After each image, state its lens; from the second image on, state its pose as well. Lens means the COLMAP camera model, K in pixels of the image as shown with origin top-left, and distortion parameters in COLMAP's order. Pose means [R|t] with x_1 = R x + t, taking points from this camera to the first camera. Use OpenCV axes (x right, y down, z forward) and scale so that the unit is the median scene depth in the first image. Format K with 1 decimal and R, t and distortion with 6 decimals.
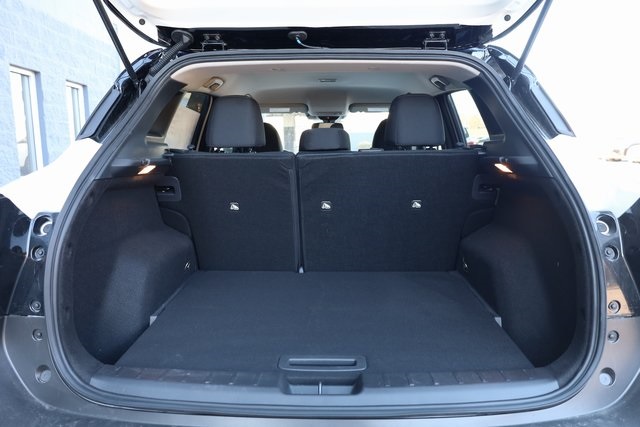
lens RADIAL K [[455.3, 0, 320.0], [0, 455.3, 213.5], [0, 0, 1]] dist [-0.007708, 0.006127]
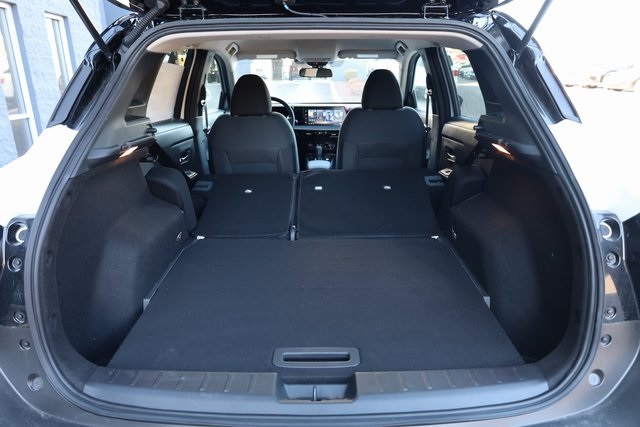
lens RADIAL K [[428.7, 0, 320.0], [0, 428.7, 213.5], [0, 0, 1]] dist [0.003005, -0.002801]
pose [[0.999626, -0.010549, 0.025240, -0.006772], [0.006235, 0.986229, 0.165270, -0.133412], [-0.026636, -0.165051, 0.985925, 0.101002]]
